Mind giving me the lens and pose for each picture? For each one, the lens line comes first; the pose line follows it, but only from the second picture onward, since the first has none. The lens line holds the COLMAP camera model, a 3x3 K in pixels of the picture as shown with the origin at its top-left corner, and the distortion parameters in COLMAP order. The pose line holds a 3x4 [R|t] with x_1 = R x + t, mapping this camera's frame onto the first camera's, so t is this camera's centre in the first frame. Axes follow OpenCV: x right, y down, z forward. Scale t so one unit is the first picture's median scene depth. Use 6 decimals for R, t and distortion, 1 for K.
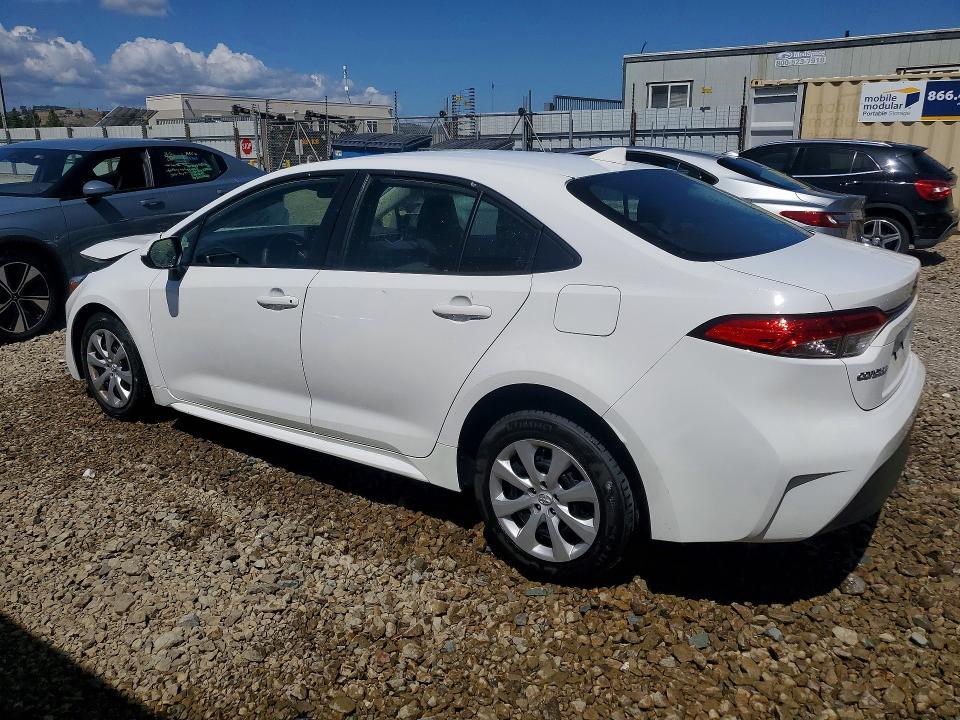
lens RADIAL K [[748.9, 0, 485.5], [0, 748.9, 367.8], [0, 0, 1]] dist [0.012987, 0.003844]
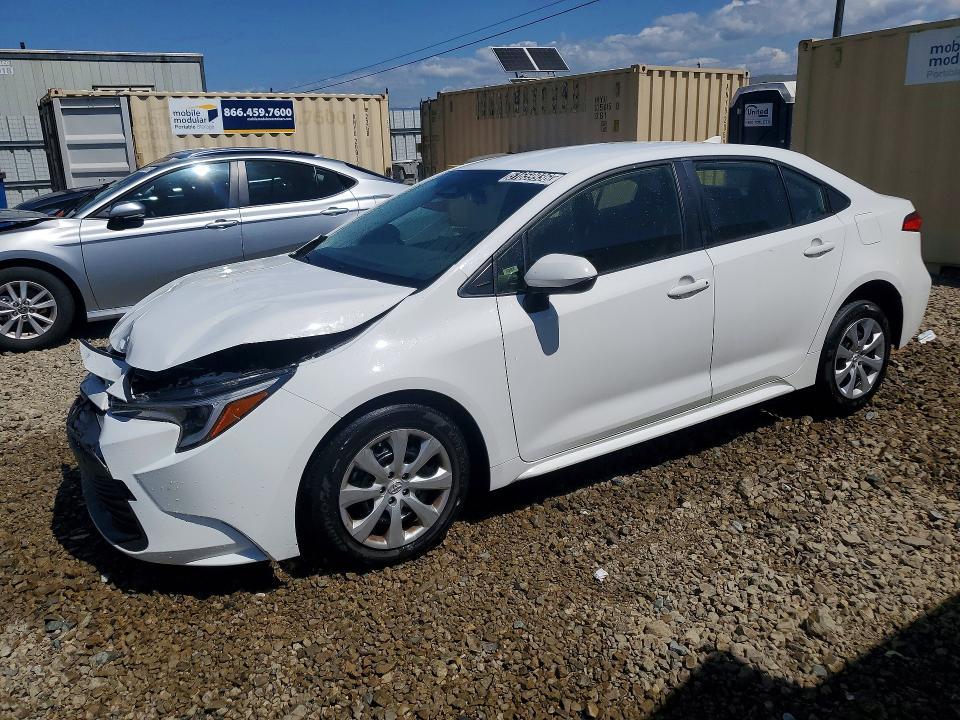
lens RADIAL K [[748.9, 0, 476.9], [0, 748.9, 352.9], [0, 0, 1]] dist [0.012987, 0.003844]
pose [[0.398544, -0.259484, 0.879677, -0.351851], [0.295579, 0.944306, 0.144634, -0.064018], [-0.868214, 0.202371, 0.453045, 0.214943]]
